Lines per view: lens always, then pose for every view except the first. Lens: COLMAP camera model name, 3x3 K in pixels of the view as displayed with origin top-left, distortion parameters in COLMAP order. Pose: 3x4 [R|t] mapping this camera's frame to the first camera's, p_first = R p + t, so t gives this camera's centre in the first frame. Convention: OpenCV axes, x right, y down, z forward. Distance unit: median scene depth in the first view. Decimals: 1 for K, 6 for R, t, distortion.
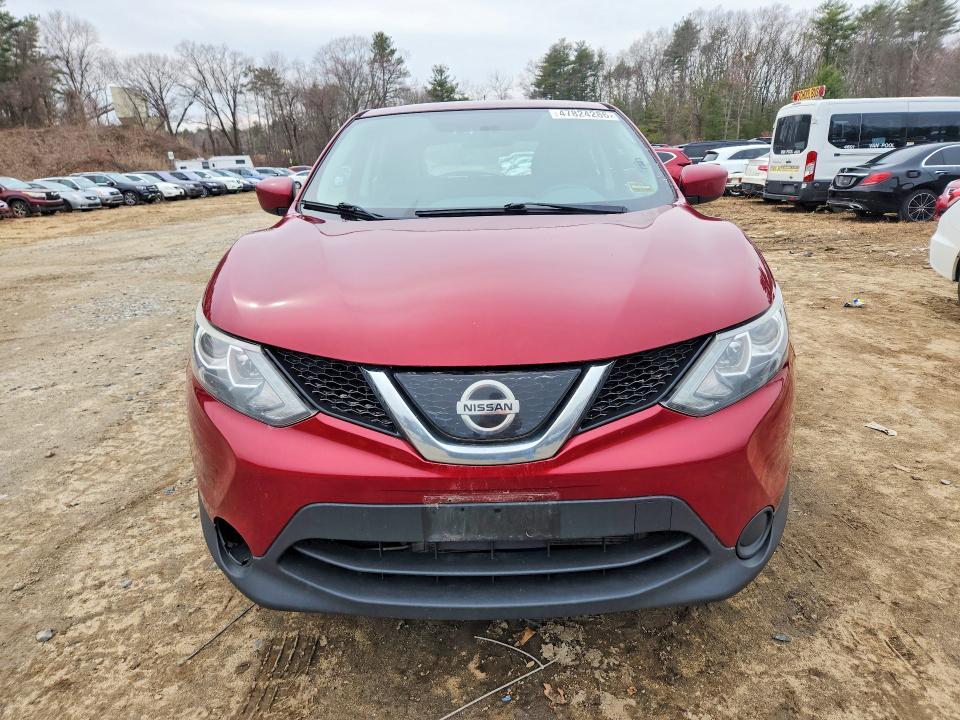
lens RADIAL K [[643.8, 0, 482.9], [0, 643.8, 356.4], [0, 0, 1]] dist [0.046605, -0.043360]
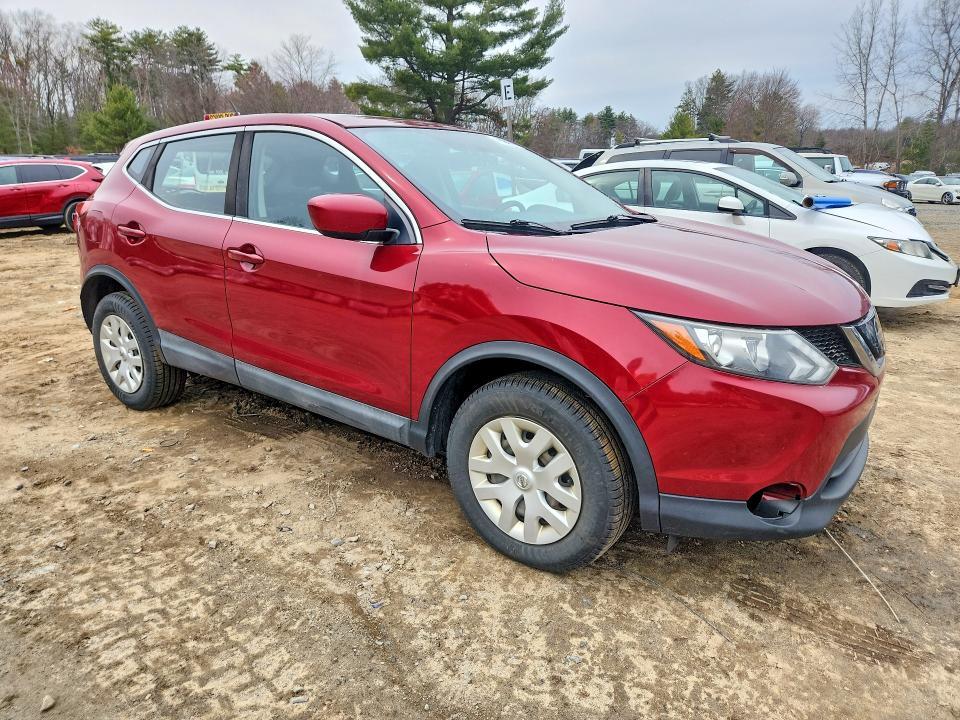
lens RADIAL K [[643.8, 0, 482.9], [0, 643.8, 356.4], [0, 0, 1]] dist [0.046605, -0.043360]
pose [[0.577362, -0.189236, 0.794256, -0.131940], [0.210598, 0.974370, 0.079062, -0.014575], [-0.788861, 0.121622, 0.602417, 0.057028]]
